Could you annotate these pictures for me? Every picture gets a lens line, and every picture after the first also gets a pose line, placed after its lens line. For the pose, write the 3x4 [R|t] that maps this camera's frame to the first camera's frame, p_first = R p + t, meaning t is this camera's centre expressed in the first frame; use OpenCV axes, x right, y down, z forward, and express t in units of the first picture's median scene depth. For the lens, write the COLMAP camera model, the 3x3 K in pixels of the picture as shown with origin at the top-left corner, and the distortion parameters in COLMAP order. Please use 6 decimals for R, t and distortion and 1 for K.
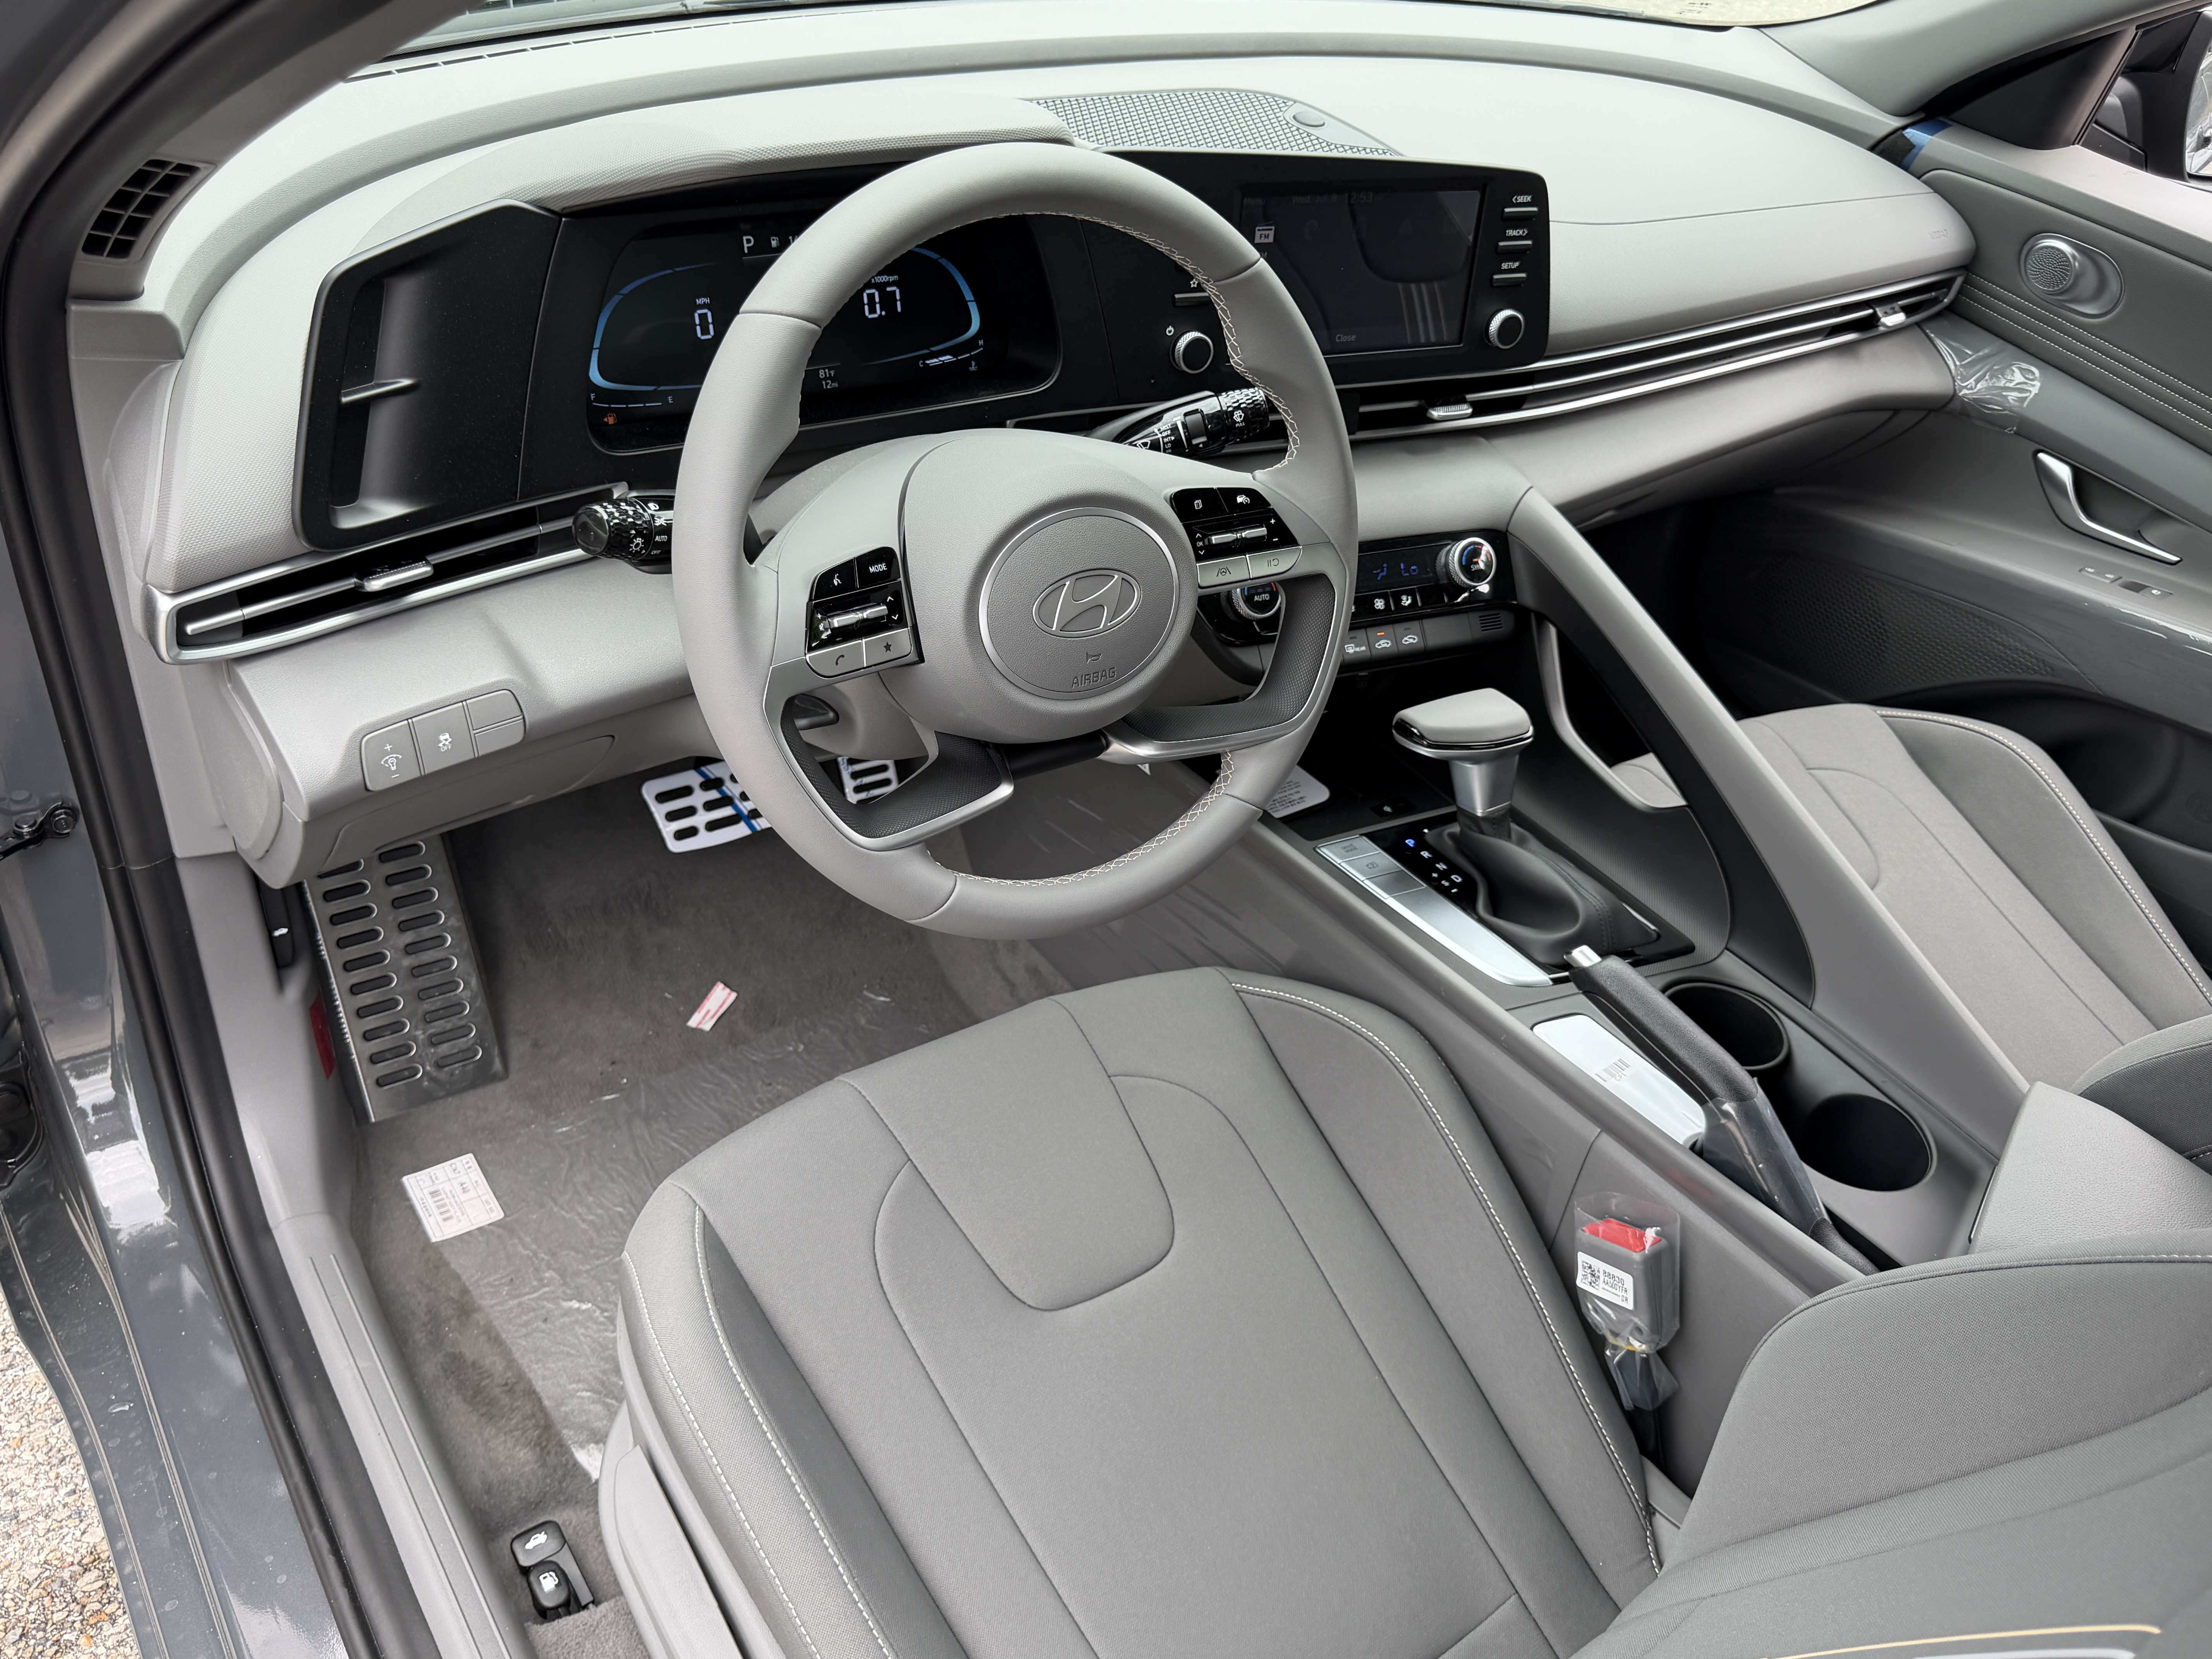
lens RADIAL K [[1762.2, 0, 1120.2], [0, 1762.2, 837.0], [0, 0, 1]] dist [0.140760, -0.293049]
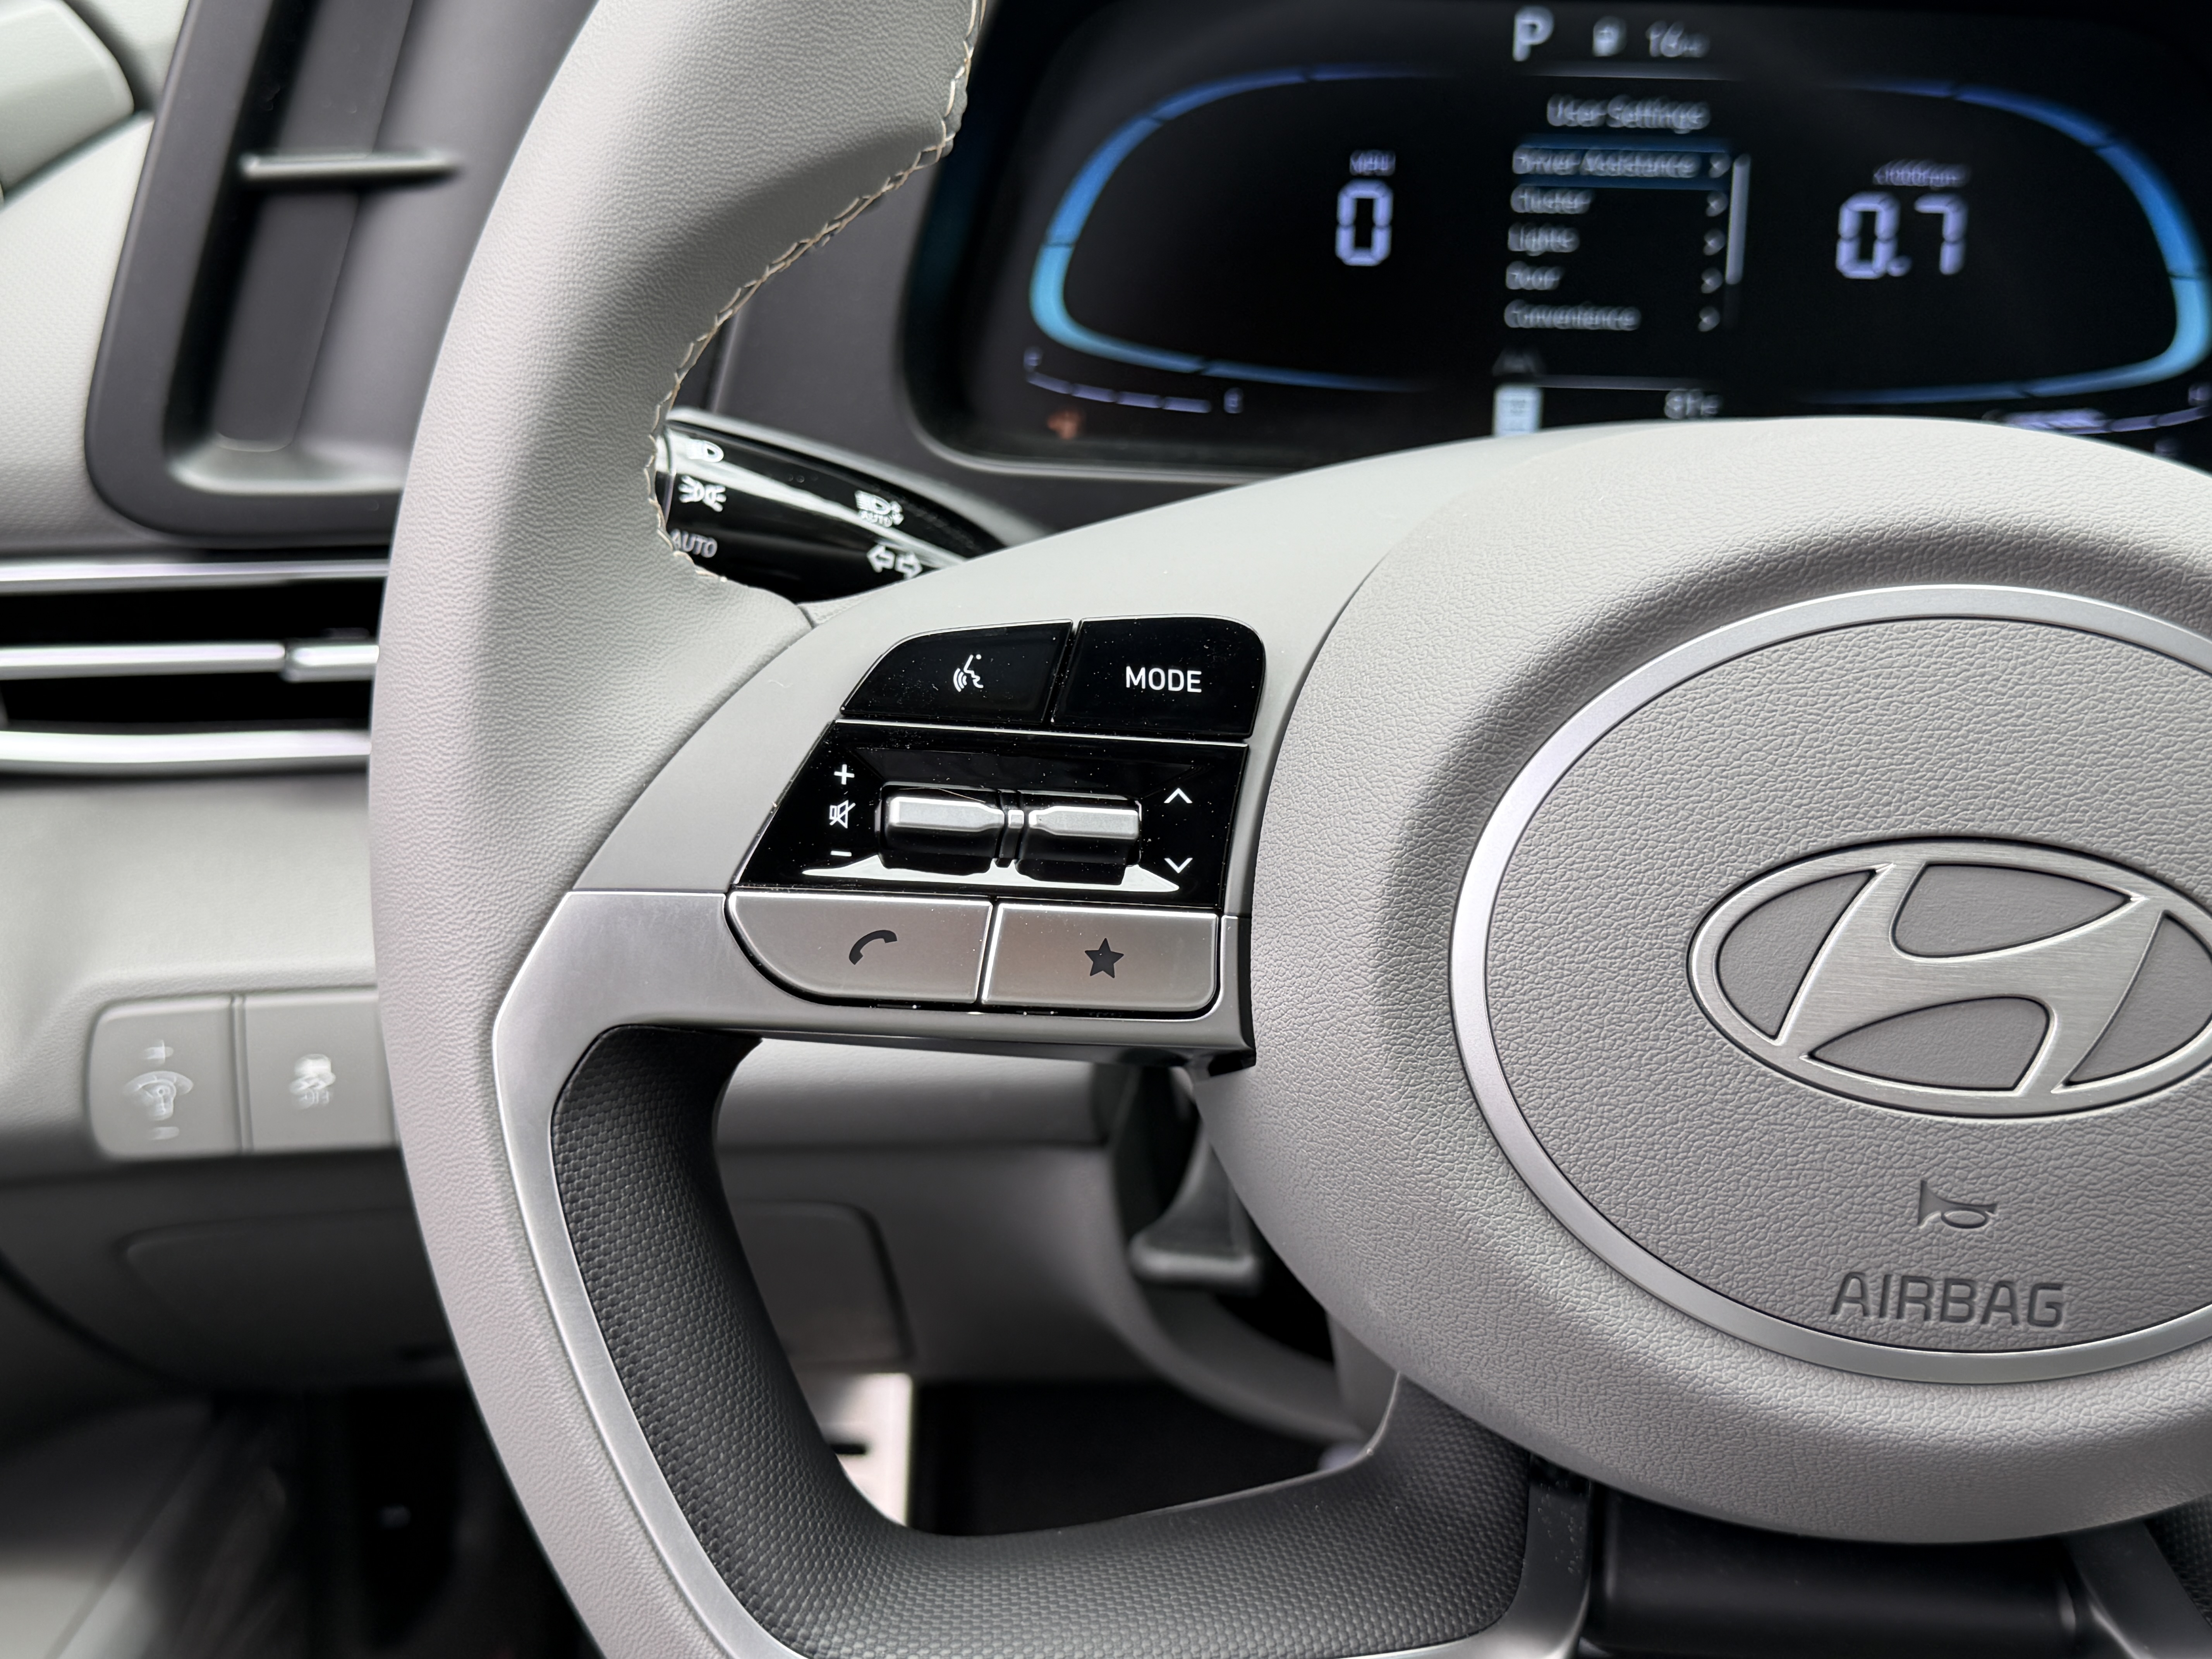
lens RADIAL K [[2758.6, 0, 1108.2], [0, 2758.6, 858.4], [0, 0, 1]] dist [0.169852, -0.491275]
pose [[0.799775, 0.150089, -0.581234, 0.072786], [-0.305317, 0.935355, -0.178584, -0.032595], [0.516857, 0.320287, 0.793899, 0.455274]]
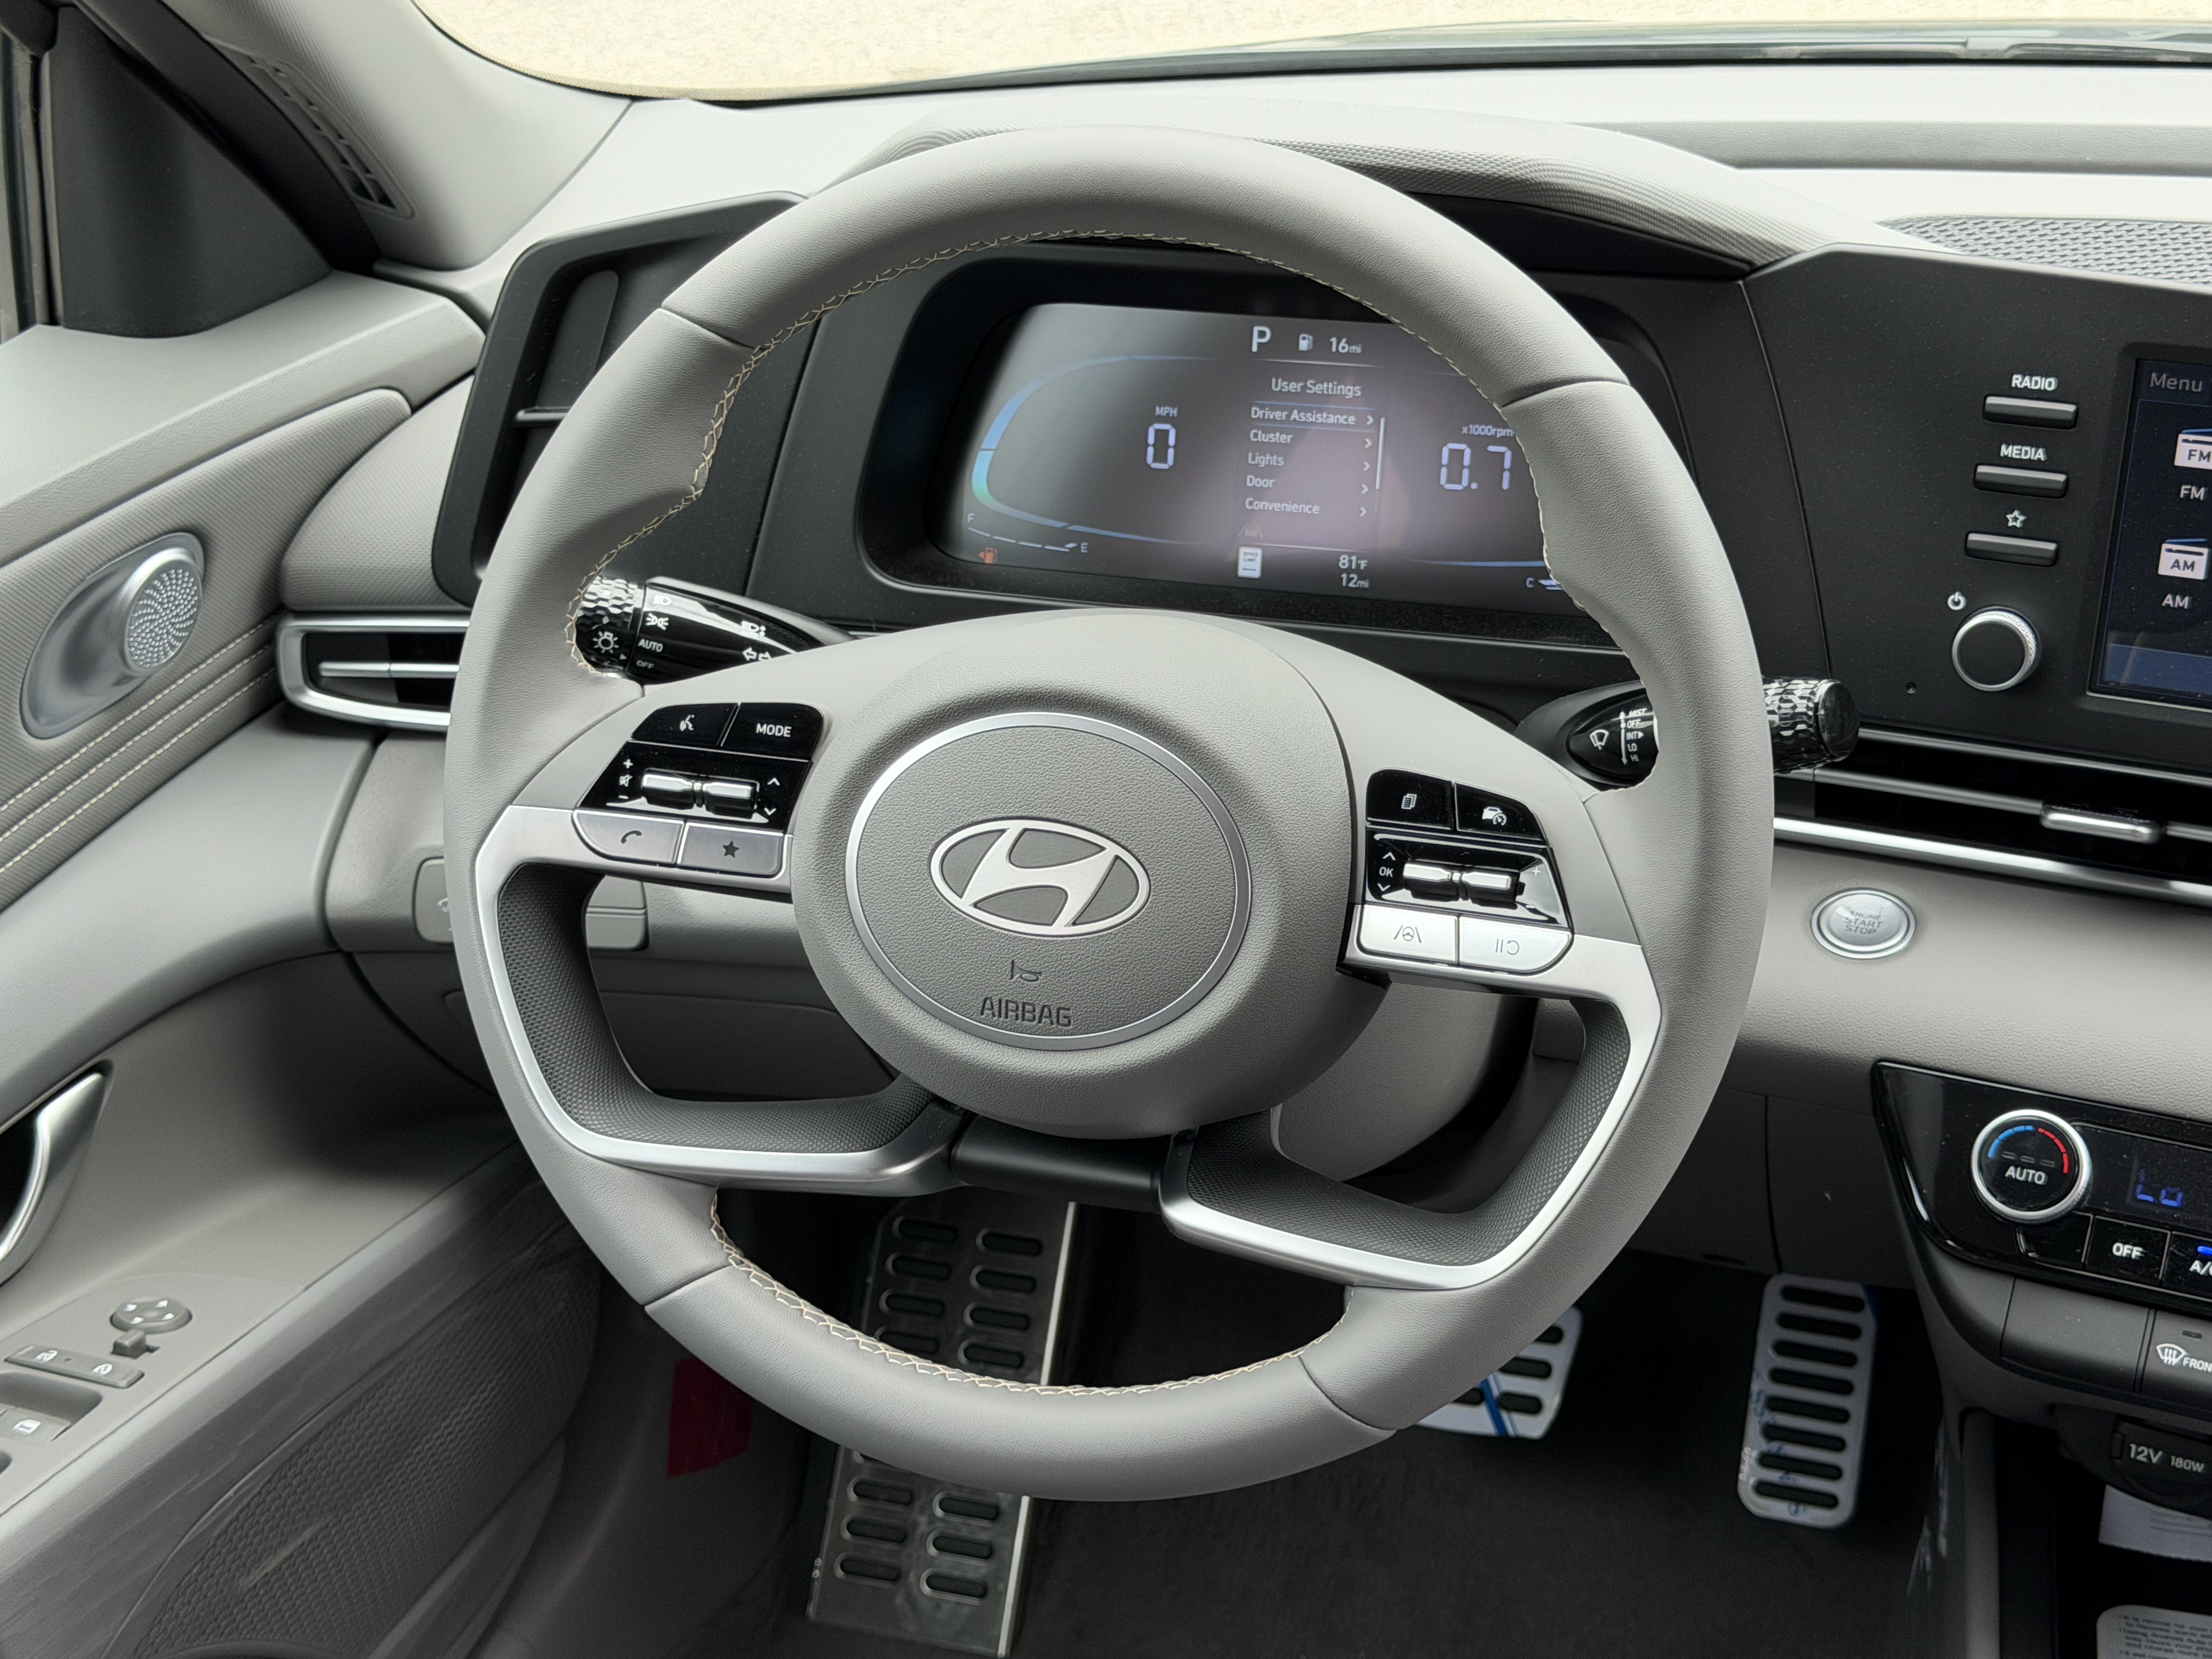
lens RADIAL K [[3243.2, 0, 1101.8], [0, 3243.2, 847.1], [0, 0, 1]] dist [0.151279, -0.244864]
pose [[0.613476, 0.202570, -0.763290, 0.553247], [-0.400050, 0.913064, -0.079212, -0.047805], [0.680887, 0.353949, 0.641181, 0.247021]]
